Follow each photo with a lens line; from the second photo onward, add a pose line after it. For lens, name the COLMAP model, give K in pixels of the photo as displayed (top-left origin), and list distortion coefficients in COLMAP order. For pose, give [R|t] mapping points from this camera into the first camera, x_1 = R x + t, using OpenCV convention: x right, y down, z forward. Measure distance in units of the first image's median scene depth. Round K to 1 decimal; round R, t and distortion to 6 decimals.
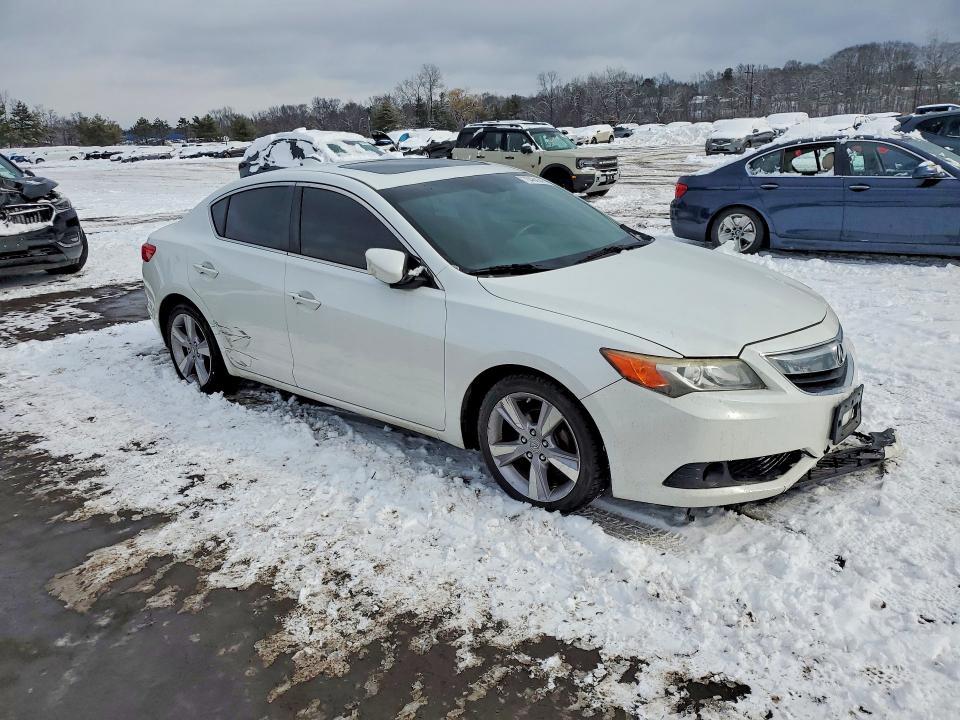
lens RADIAL K [[753.7, 0, 480.0], [0, 753.7, 360.0], [0, 0, 1]] dist [0.016979, 0.012719]
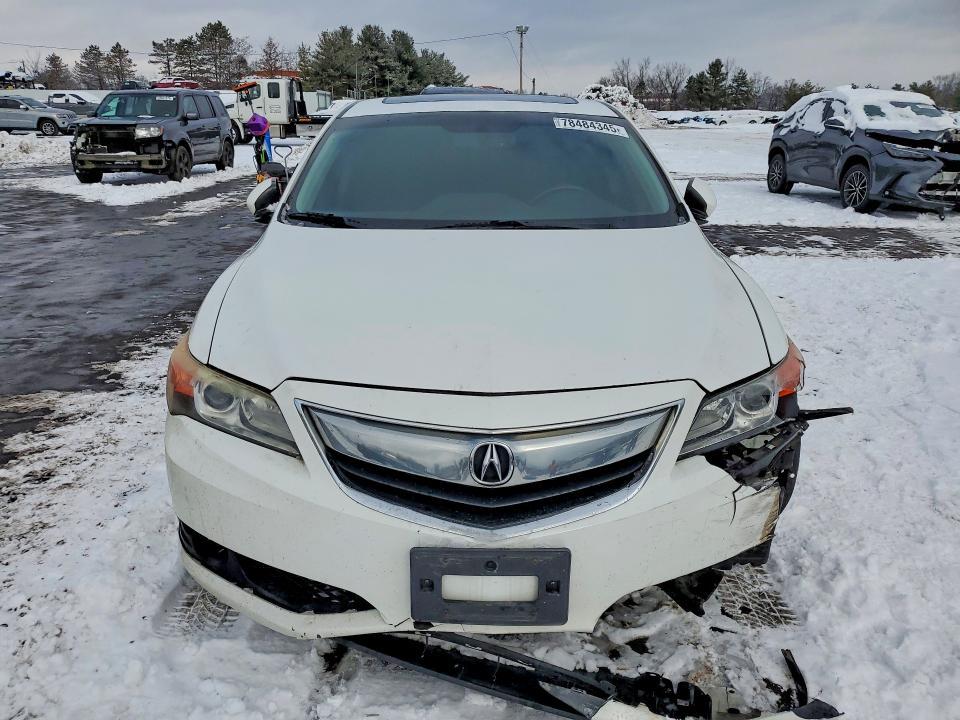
lens RADIAL K [[753.7, 0, 480.0], [0, 753.7, 360.0], [0, 0, 1]] dist [0.016979, 0.012719]
pose [[0.650511, 0.274584, -0.708124, 0.183611], [-0.247945, 0.958053, 0.143725, -0.033481], [0.717885, 0.082081, 0.691306, 0.144260]]
